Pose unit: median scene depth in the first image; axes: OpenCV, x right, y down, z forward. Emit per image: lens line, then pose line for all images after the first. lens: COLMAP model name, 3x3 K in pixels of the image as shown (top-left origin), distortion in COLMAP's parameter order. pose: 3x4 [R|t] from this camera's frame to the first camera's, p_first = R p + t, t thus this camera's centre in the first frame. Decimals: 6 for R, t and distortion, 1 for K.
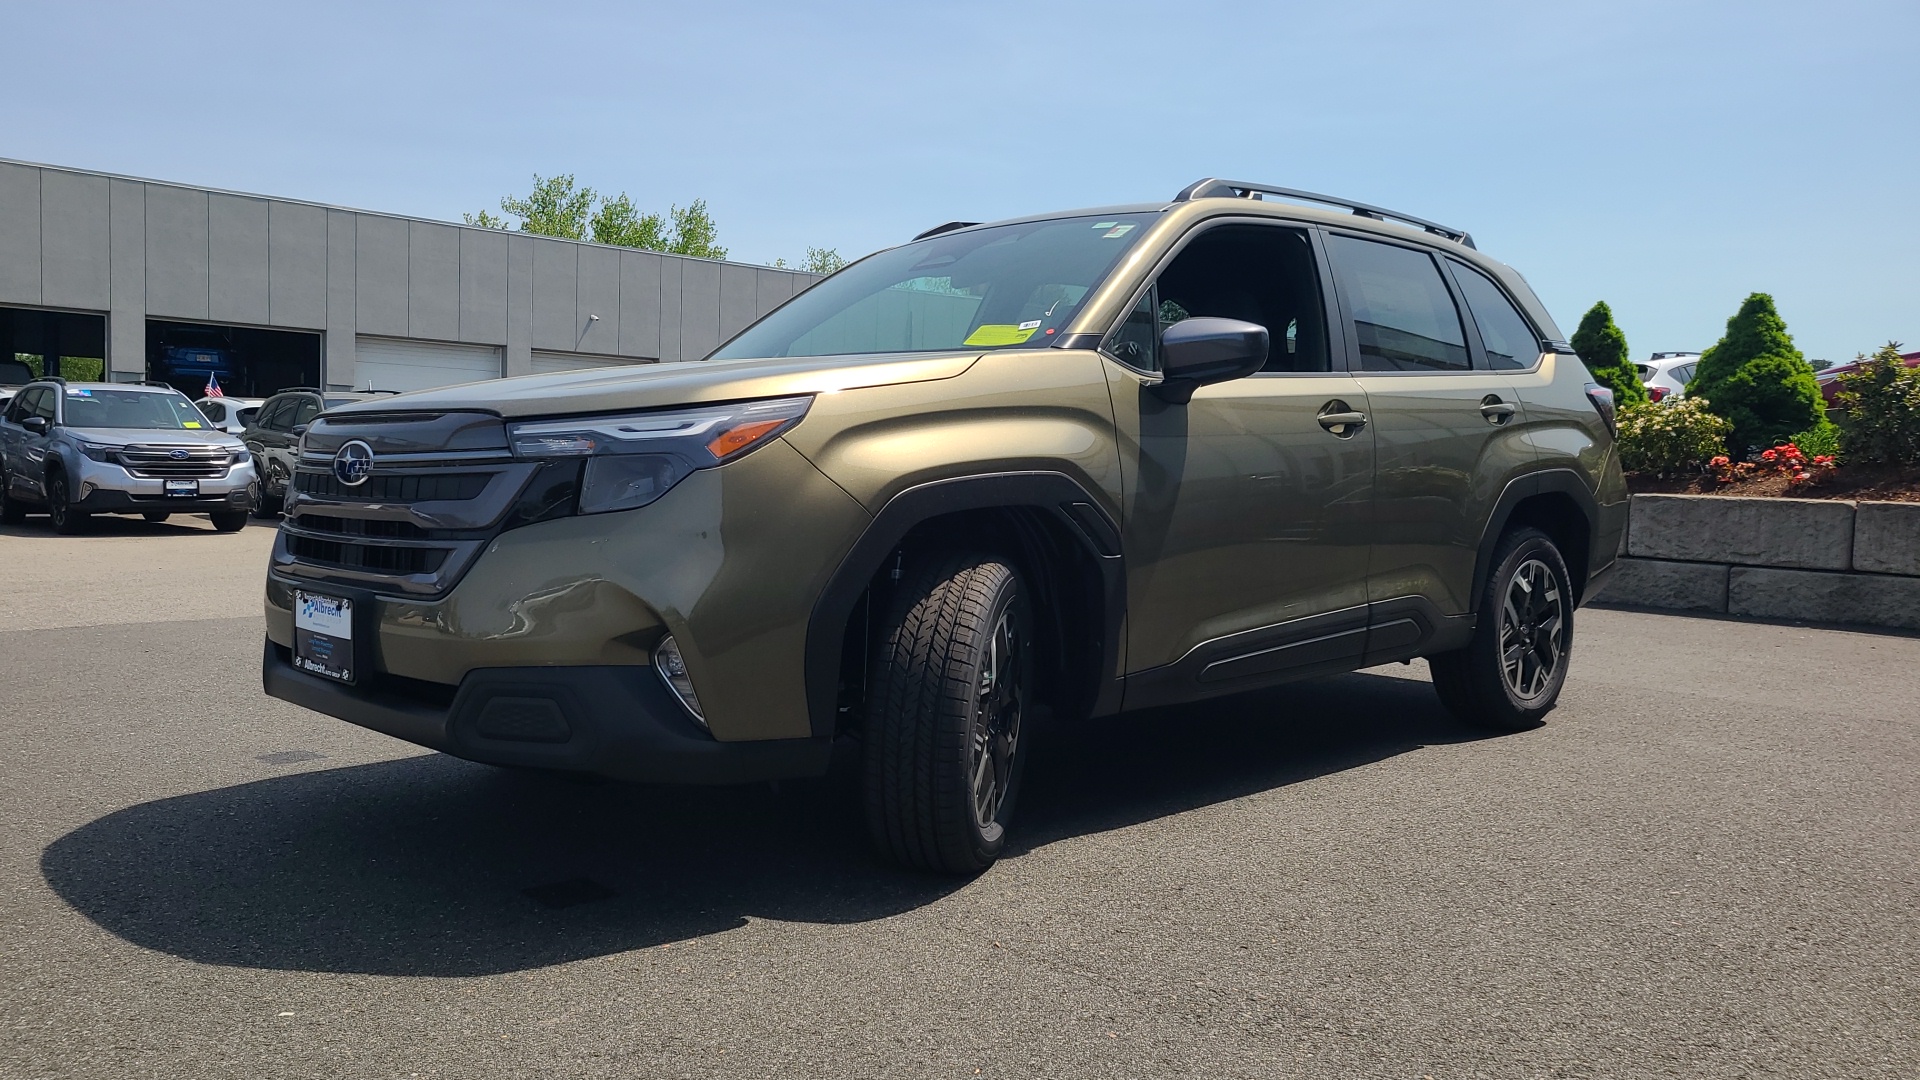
lens RADIAL K [[1433.5, 0, 929.1], [0, 1433.5, 545.2], [0, 0, 1]] dist [0.047212, -0.008046]
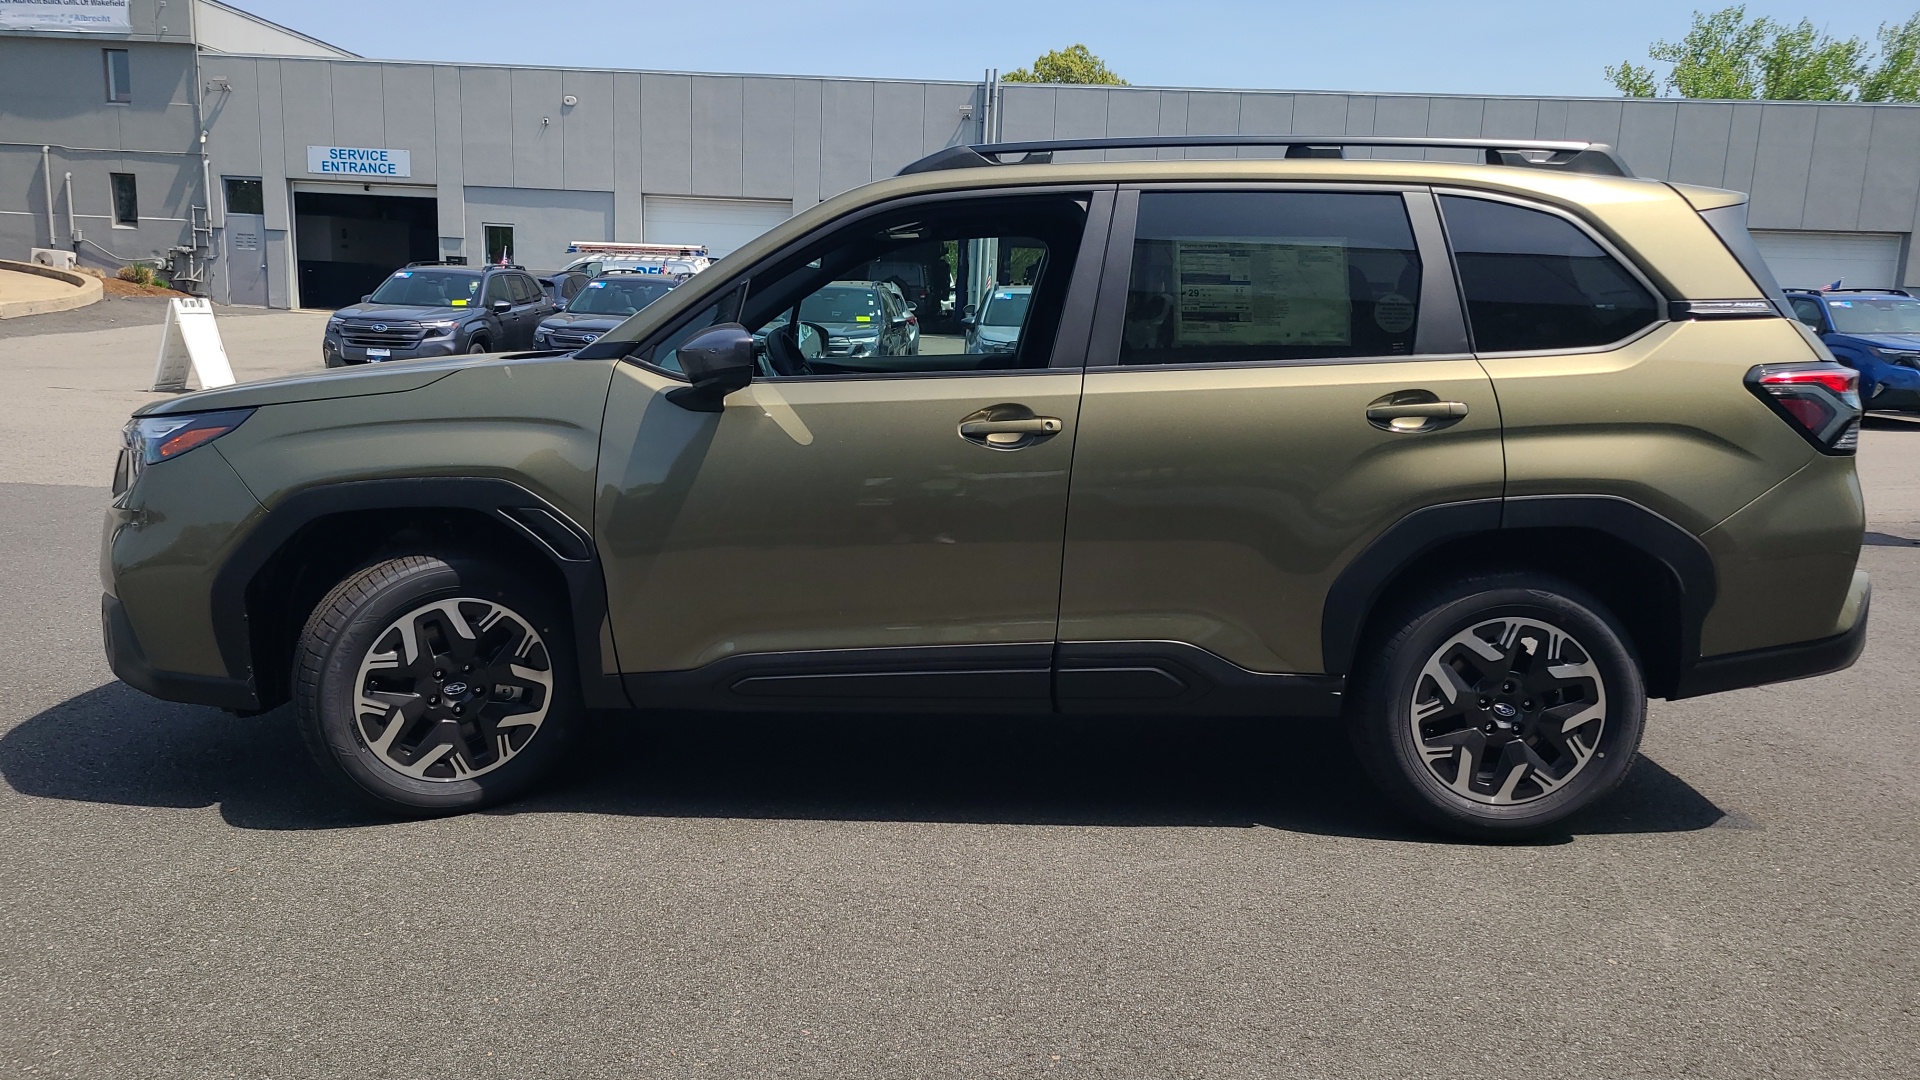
lens RADIAL K [[1433.5, 0, 929.1], [0, 1433.5, 545.2], [0, 0, 1]] dist [0.047212, -0.008046]
pose [[0.726850, 0.114323, -0.677215, 0.833526], [-0.054278, 0.992526, 0.109296, -0.107401], [0.684648, -0.042684, 0.727623, 0.333449]]
